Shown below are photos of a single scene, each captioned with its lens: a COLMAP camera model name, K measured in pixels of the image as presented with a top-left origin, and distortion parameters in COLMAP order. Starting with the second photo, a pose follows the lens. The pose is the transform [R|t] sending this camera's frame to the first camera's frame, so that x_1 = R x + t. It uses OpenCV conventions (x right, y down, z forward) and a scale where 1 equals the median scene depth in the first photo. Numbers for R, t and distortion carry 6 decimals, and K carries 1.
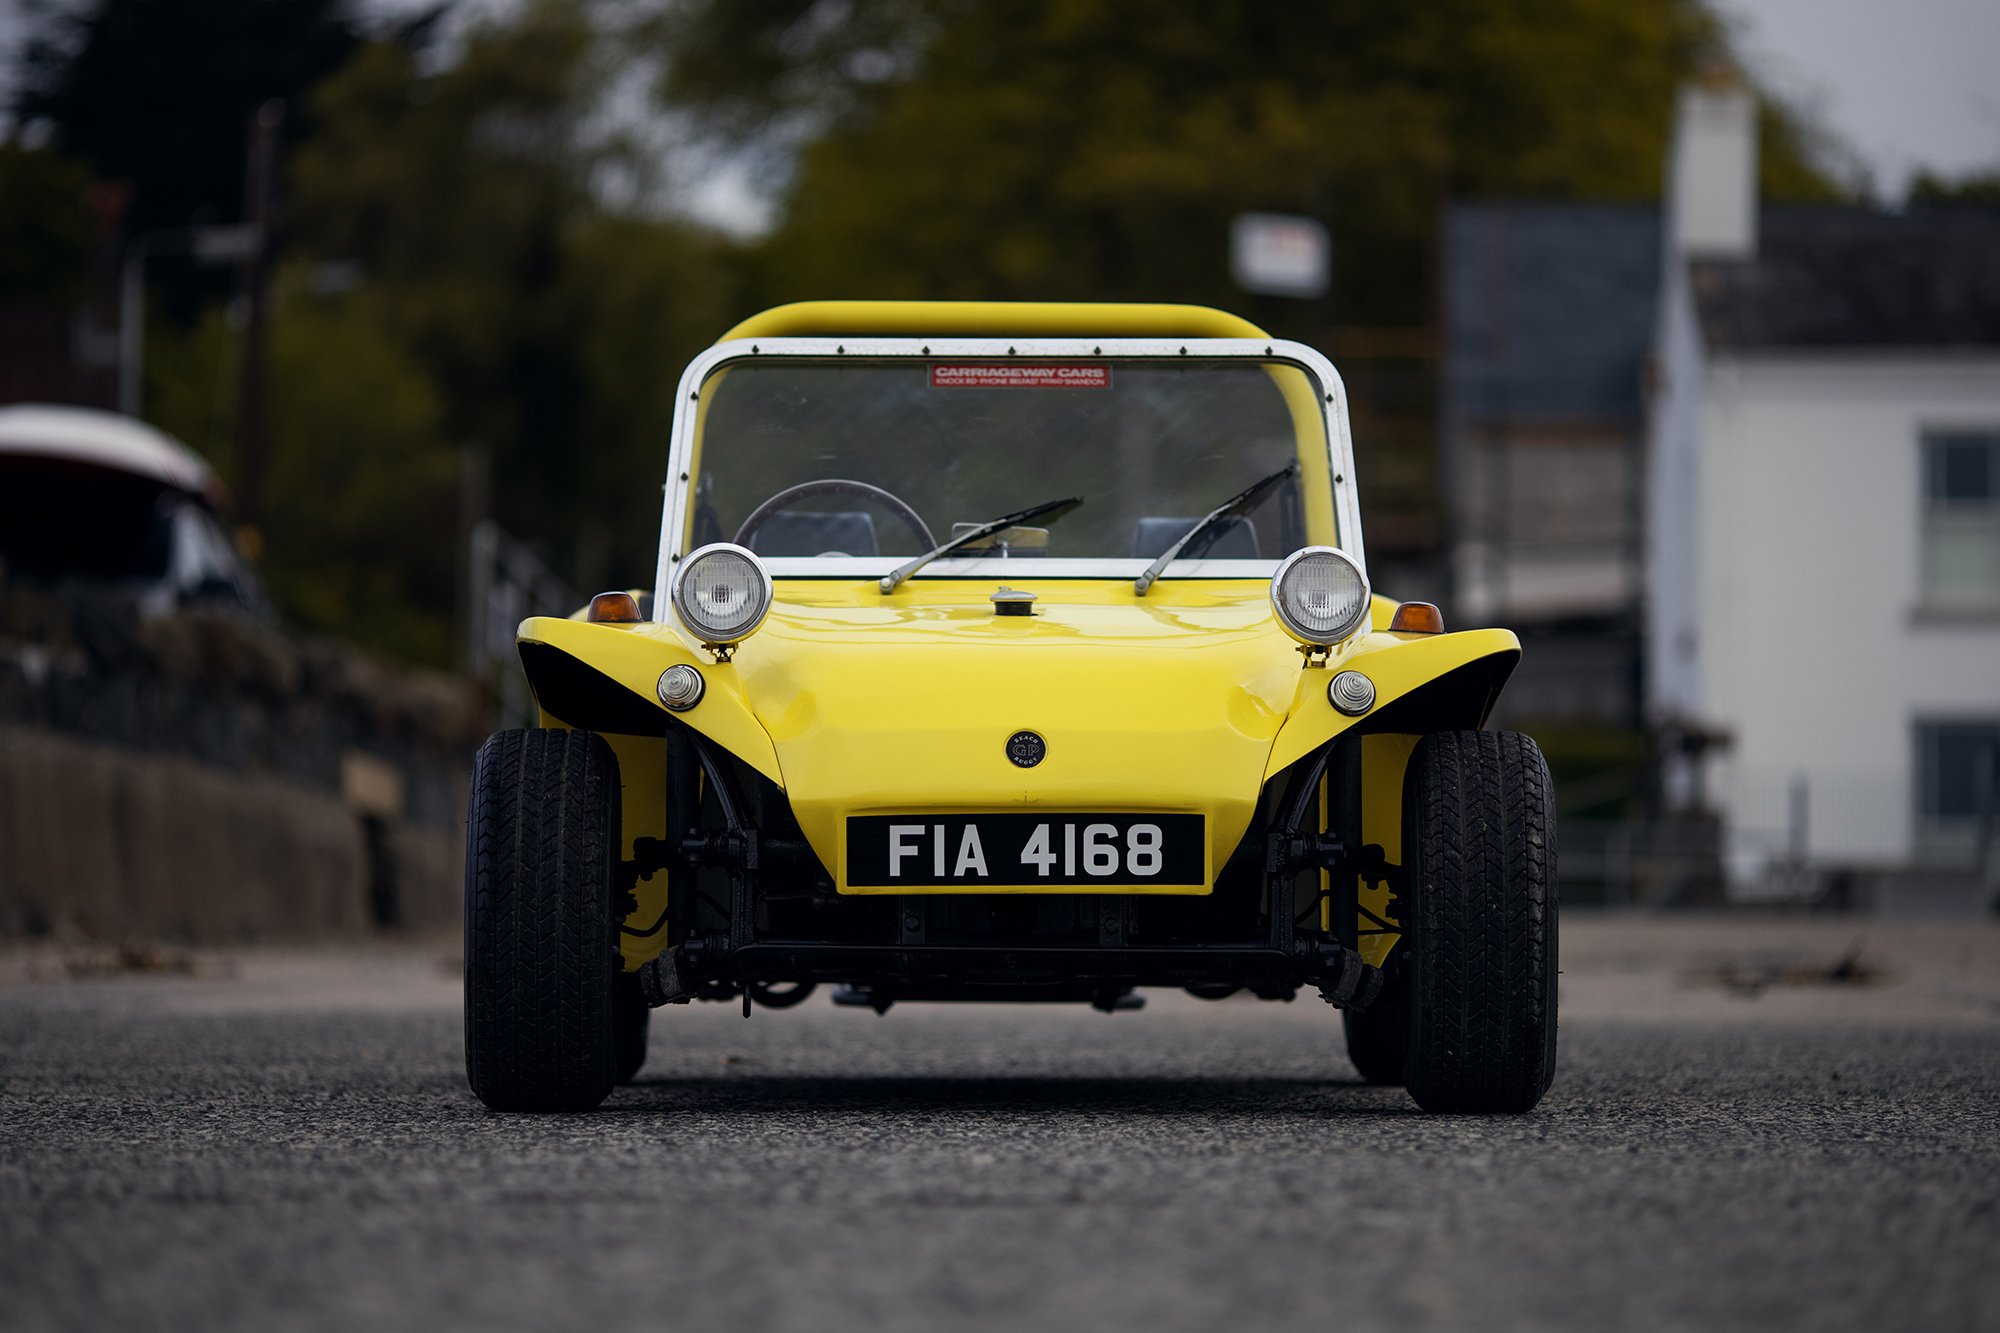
lens RADIAL K [[8366.7, 0, 1008.6], [0, 8366.7, 661.6], [0, 0, 1]] dist [0.403564, 0.000000]
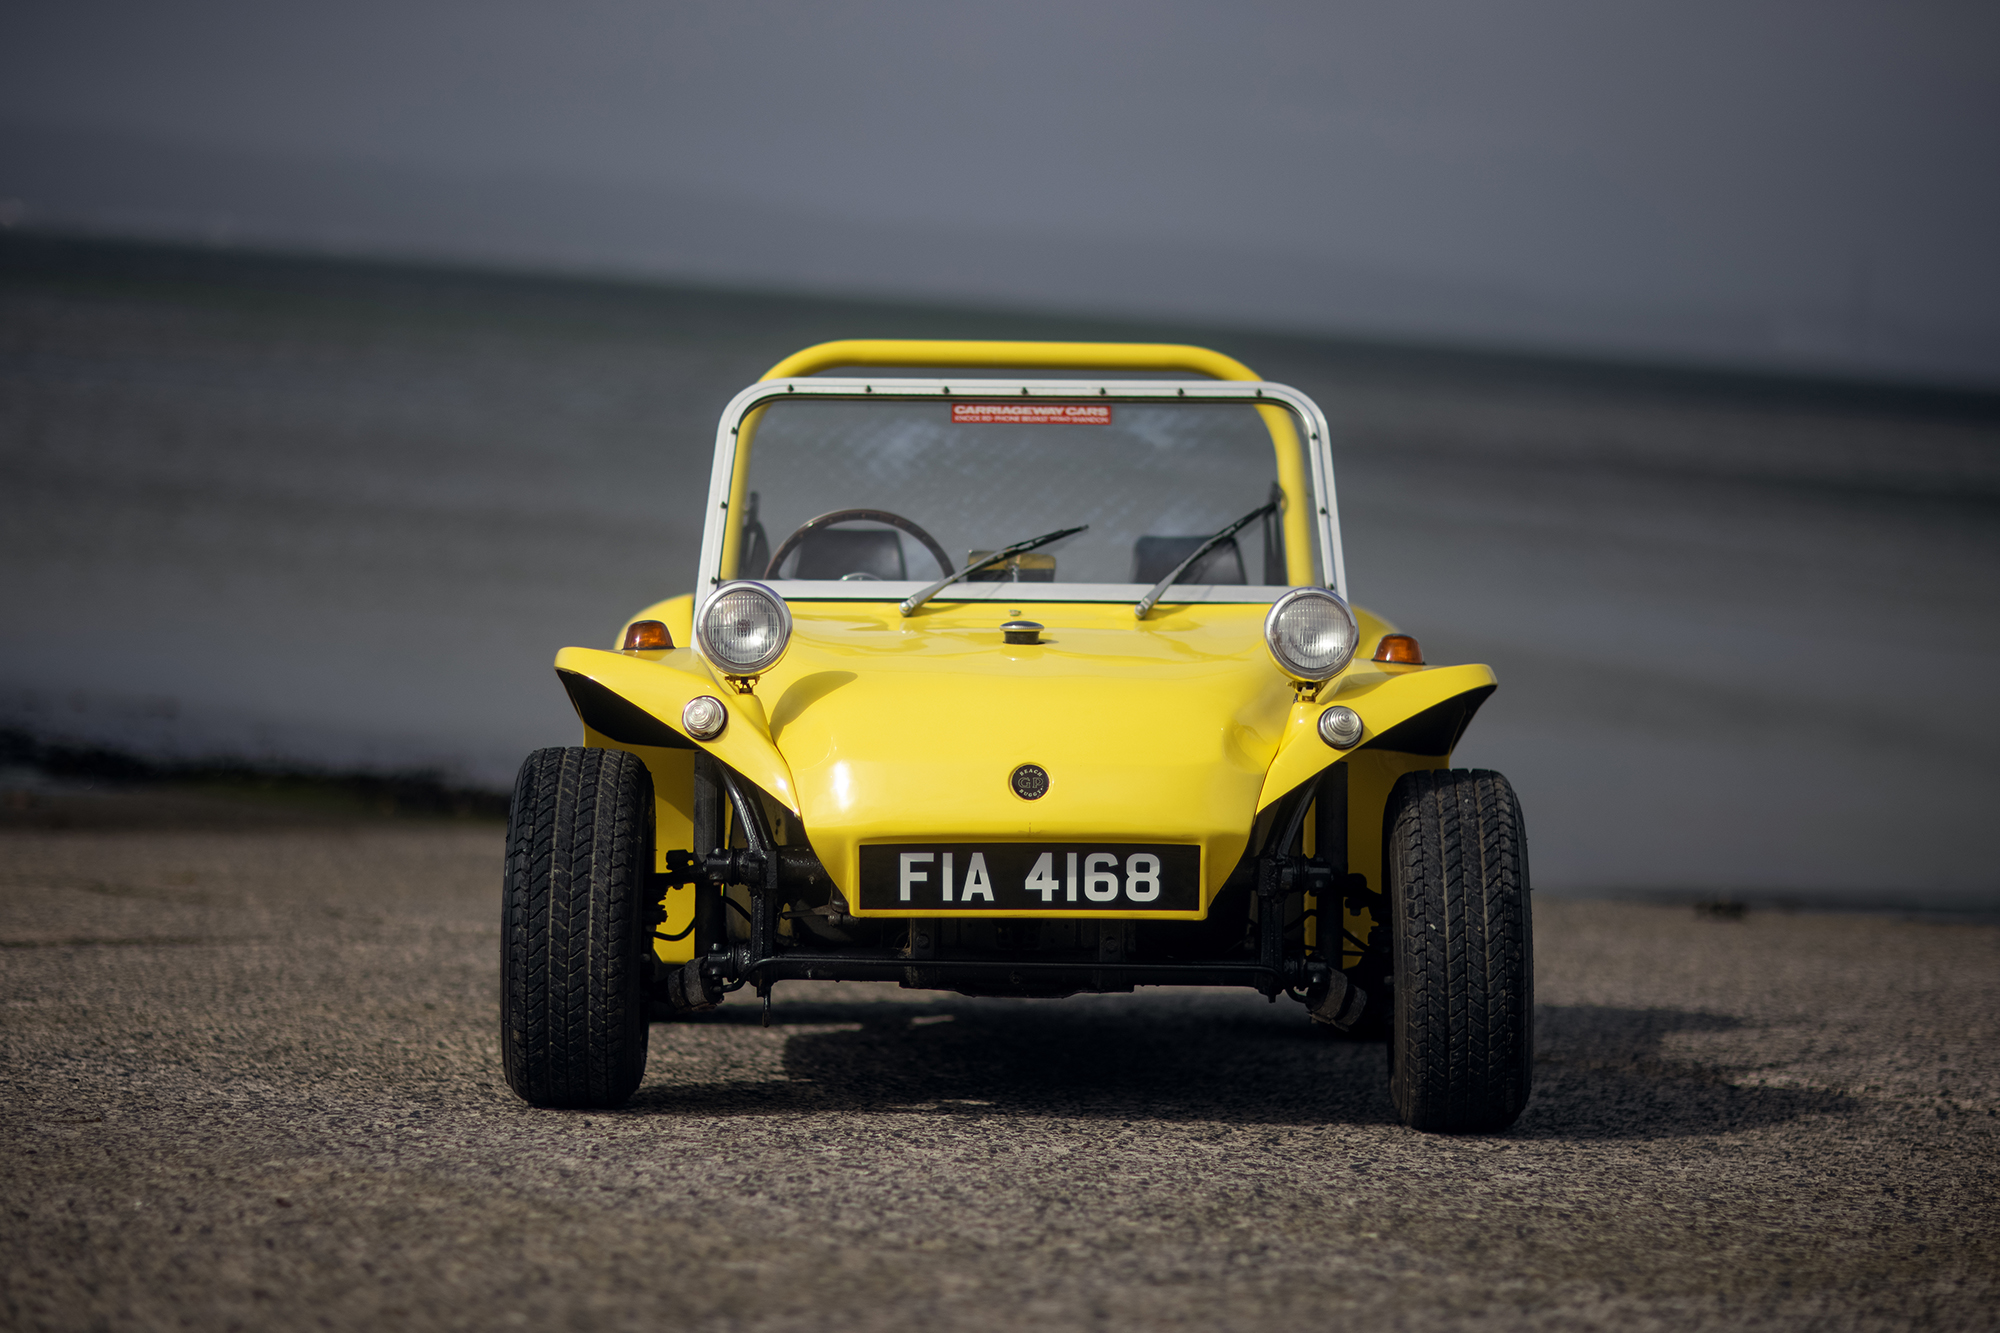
lens RADIAL K [[5432.6, 0, 990.8], [0, 5432.6, 666.9], [0, 0, 1]] dist [0.096919, 0.000000]
pose [[0.999916, 0.007358, -0.010642, 0.004185], [-0.007065, 0.999602, 0.027307, -0.022303], [0.010839, -0.027230, 0.999570, 0.315979]]
